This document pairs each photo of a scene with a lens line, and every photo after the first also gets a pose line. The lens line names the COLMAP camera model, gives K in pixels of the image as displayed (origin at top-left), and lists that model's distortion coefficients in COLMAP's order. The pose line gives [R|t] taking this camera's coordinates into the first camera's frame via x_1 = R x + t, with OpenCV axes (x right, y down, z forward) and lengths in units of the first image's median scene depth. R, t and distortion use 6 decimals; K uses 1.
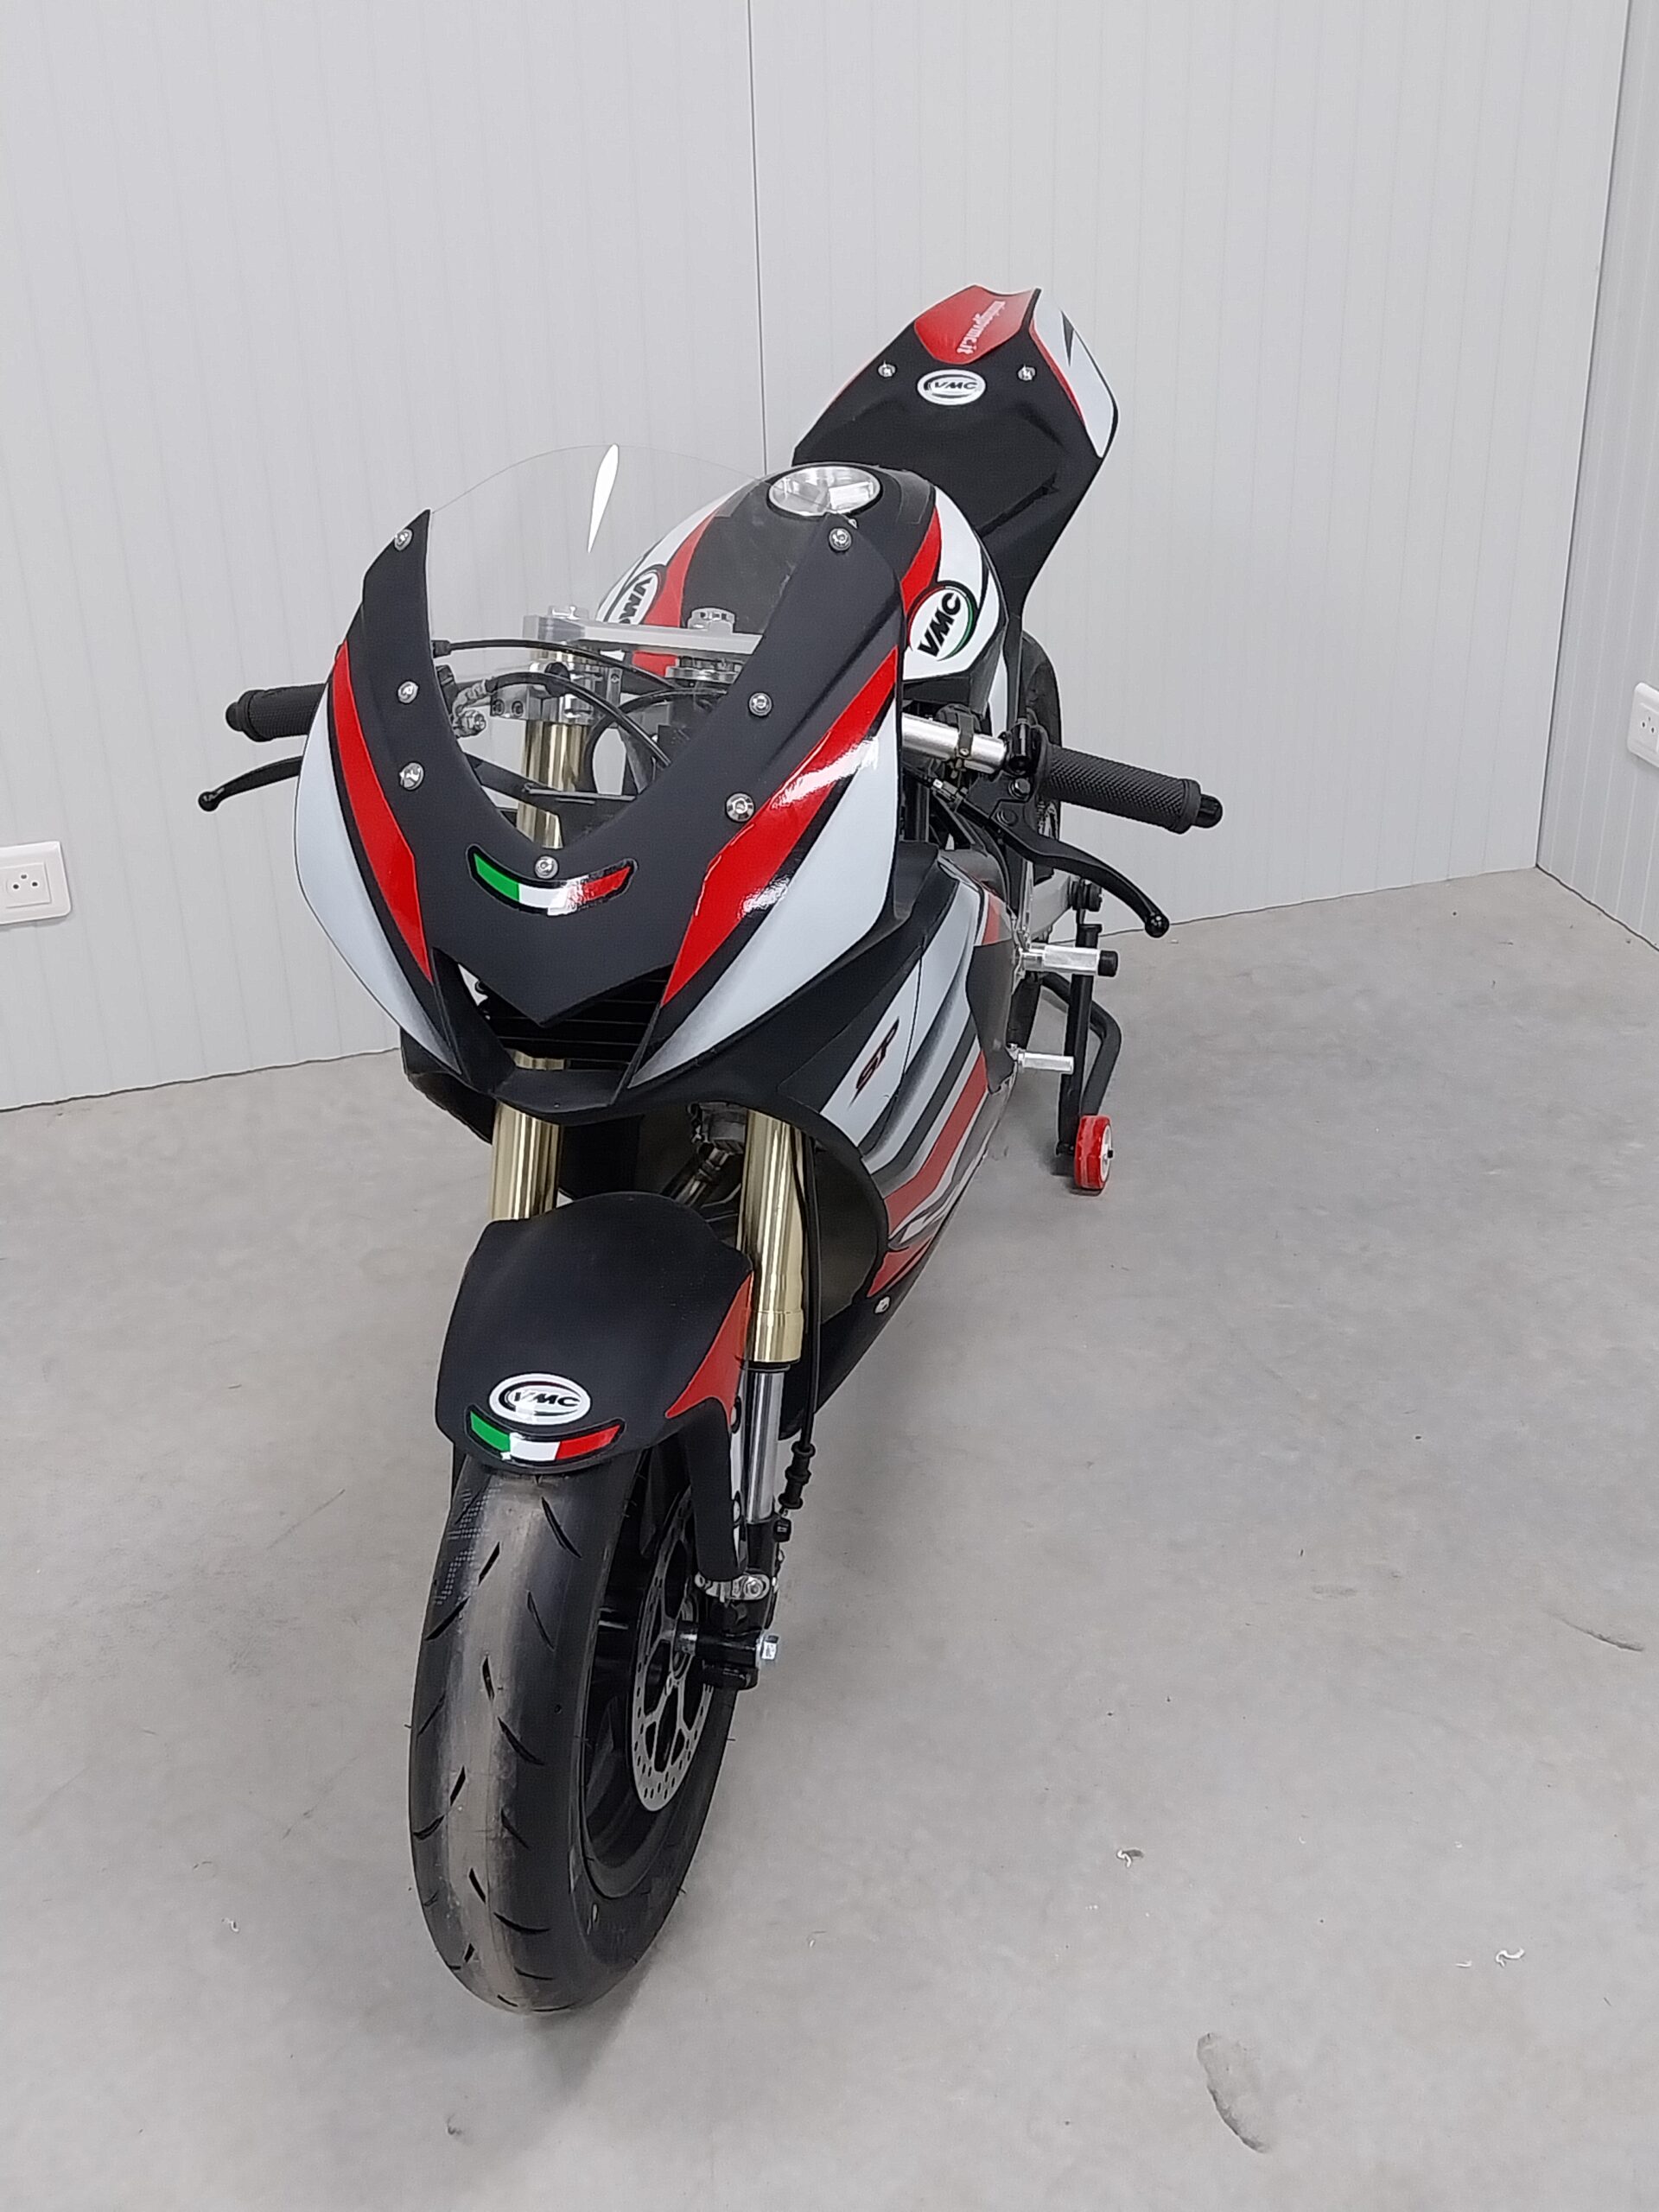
lens RADIAL K [[2627.5, 0, 844.8], [0, 2627.5, 1106.7], [0, 0, 1]] dist [0.183237, -0.522246]
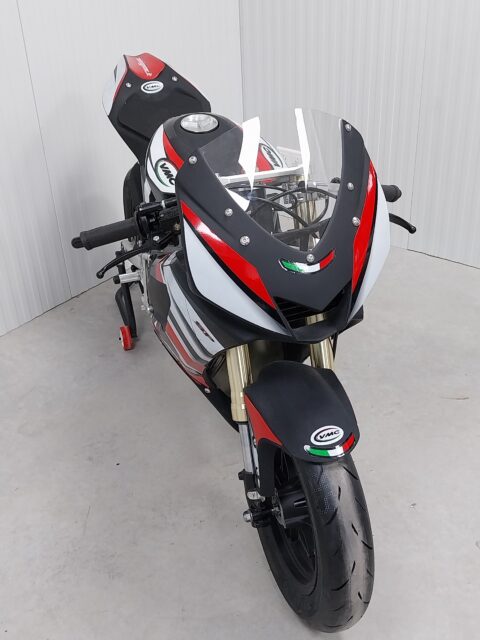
lens RADIAL K [[760.2, 0, 244.4], [0, 760.2, 320.2], [0, 0, 1]] dist [0.183237, -0.522246]
pose [[0.836783, -0.294439, 0.461627, -0.385674], [0.275404, 0.955024, 0.109921, -0.091764], [-0.473230, 0.035154, 0.880237, 0.202666]]
